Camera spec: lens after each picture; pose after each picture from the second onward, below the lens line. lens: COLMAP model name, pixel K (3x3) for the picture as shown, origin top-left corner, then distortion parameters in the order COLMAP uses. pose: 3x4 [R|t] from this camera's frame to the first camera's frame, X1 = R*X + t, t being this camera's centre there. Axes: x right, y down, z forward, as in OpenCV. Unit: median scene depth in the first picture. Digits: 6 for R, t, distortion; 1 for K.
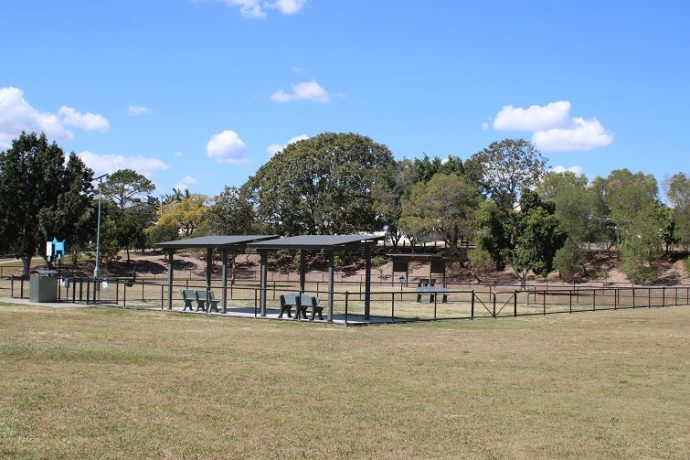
lens RADIAL K [[932.9, 0, 345.0], [0, 932.9, 230.0], [0, 0, 1]] dist [-0.110002, -0.022250]
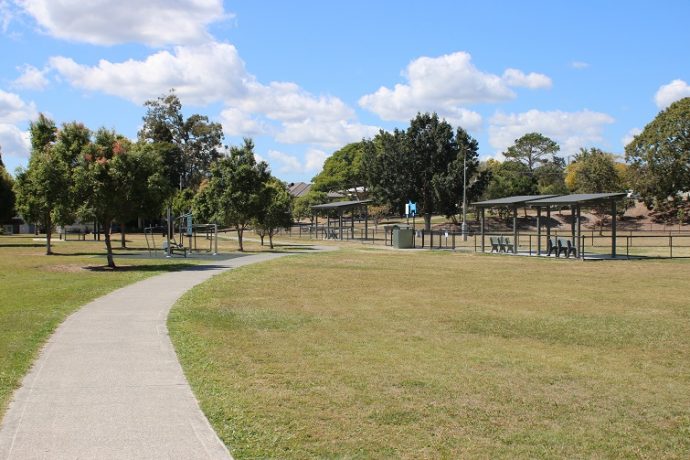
lens RADIAL K [[932.9, 0, 345.0], [0, 932.9, 230.0], [0, 0, 1]] dist [-0.110002, -0.022250]
pose [[0.887288, -0.014114, -0.461000, 0.126580], [0.036019, 0.998600, 0.038751, -0.002929], [0.459808, -0.050988, 0.886553, -0.143598]]
